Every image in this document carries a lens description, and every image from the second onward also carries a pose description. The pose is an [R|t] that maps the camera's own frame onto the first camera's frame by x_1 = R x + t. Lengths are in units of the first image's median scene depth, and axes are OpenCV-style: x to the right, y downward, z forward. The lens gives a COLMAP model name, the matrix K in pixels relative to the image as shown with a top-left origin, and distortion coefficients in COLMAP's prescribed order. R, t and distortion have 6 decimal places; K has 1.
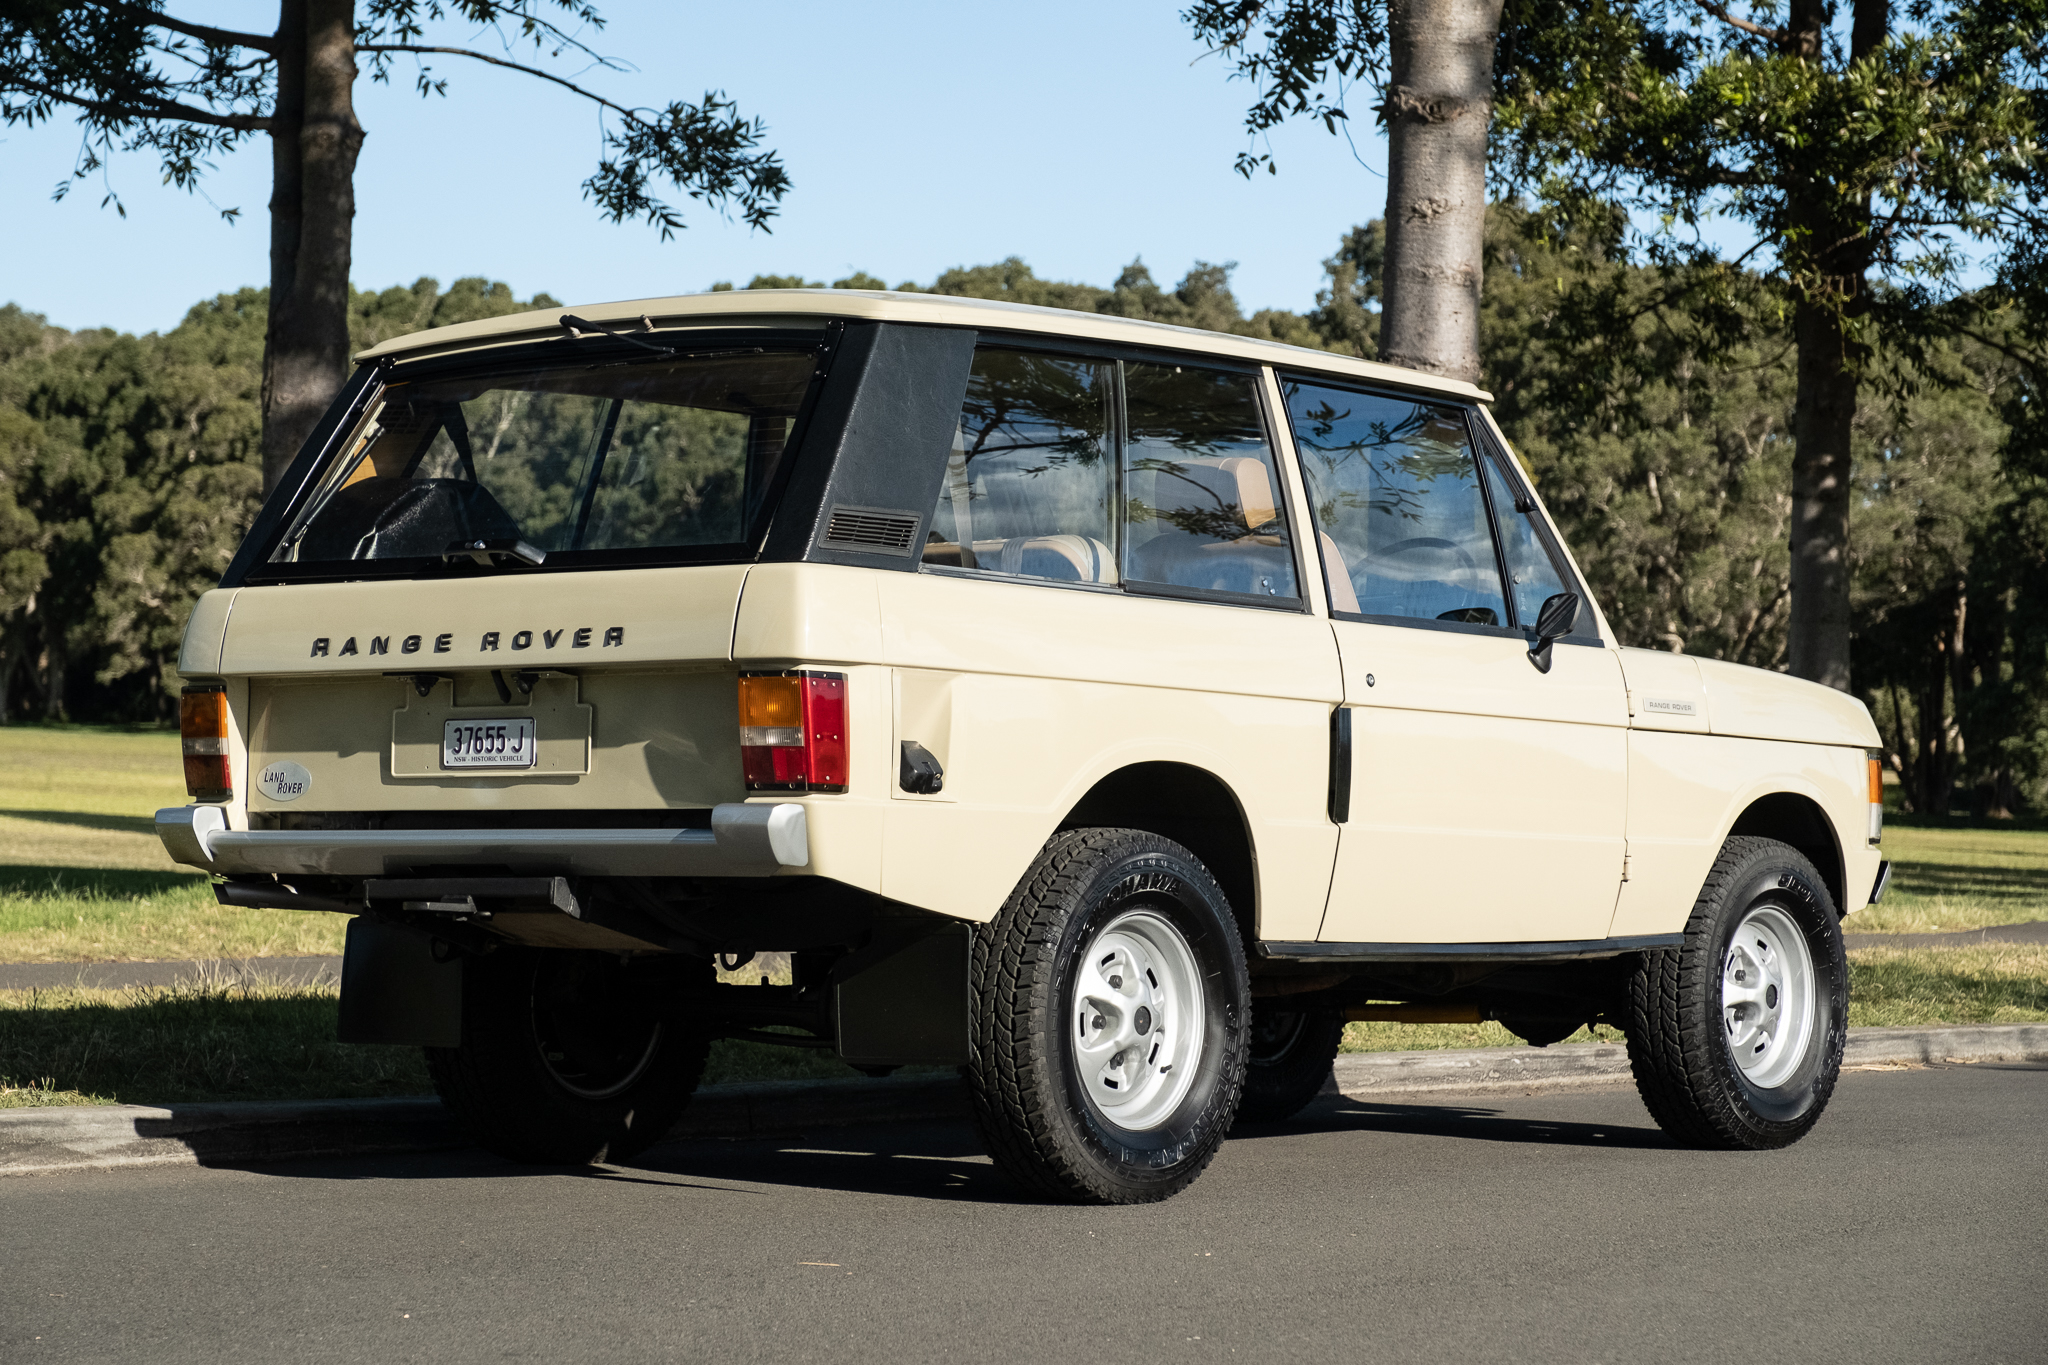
lens RADIAL K [[4840.6, 0, 1024.0], [0, 4840.6, 682.5], [0, 0, 1]] dist [0.444119, -5.335512]
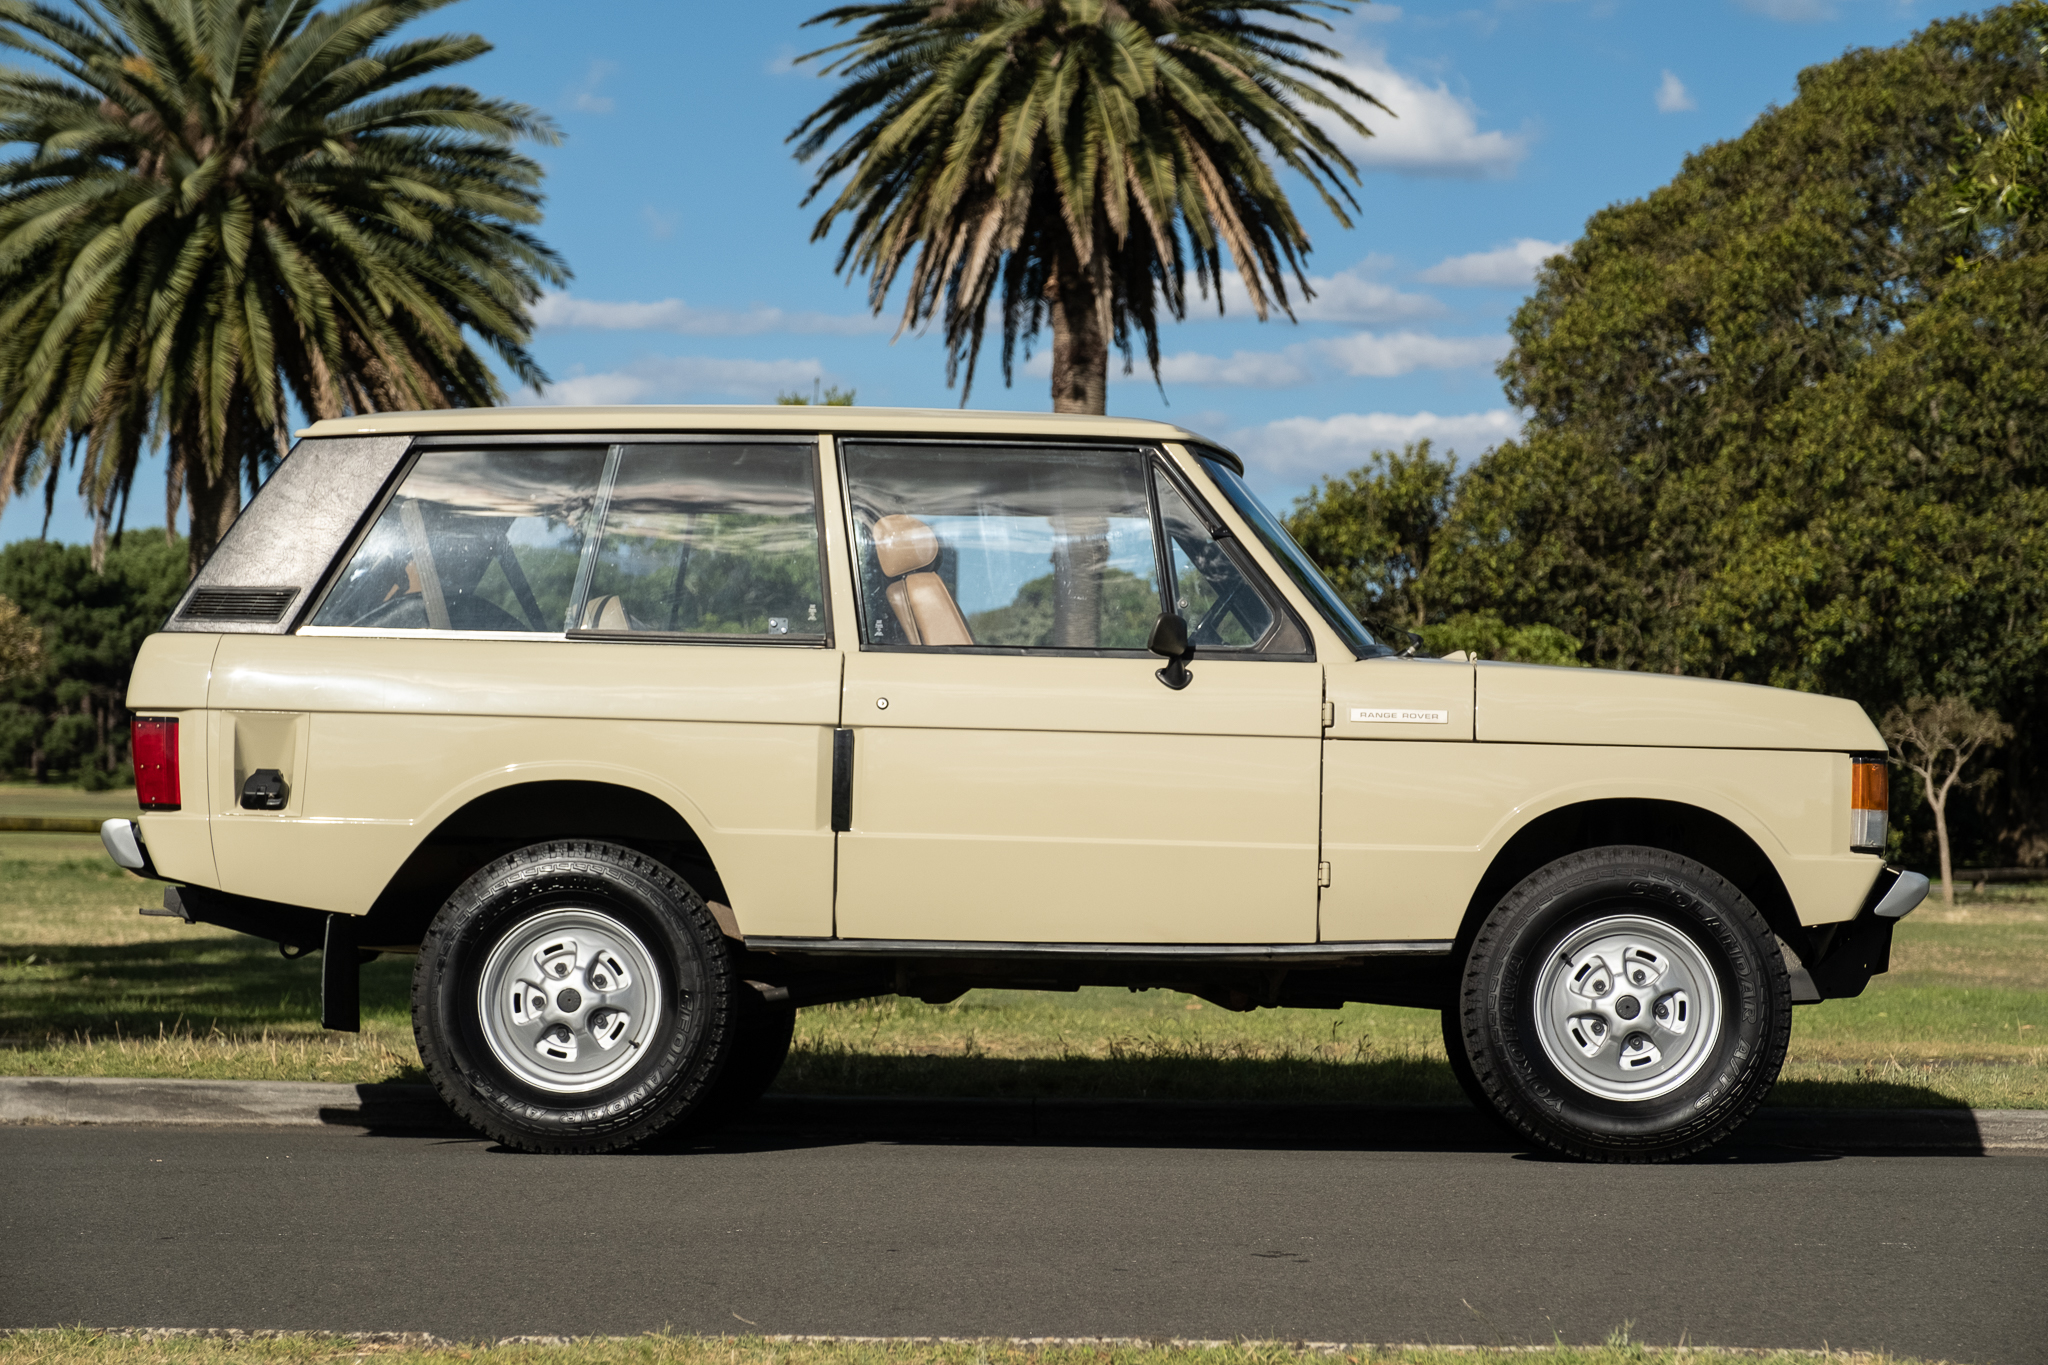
lens RADIAL K [[4796.8, 0, 1056.2], [0, 4796.8, 682.6], [0, 0, 1]] dist [0.264051, -2.837880]
pose [[0.572848, -0.068368, -0.816805, 0.901640], [0.022446, 0.997450, -0.067746, 0.063866], [0.819354, 0.020474, 0.572922, 0.362018]]
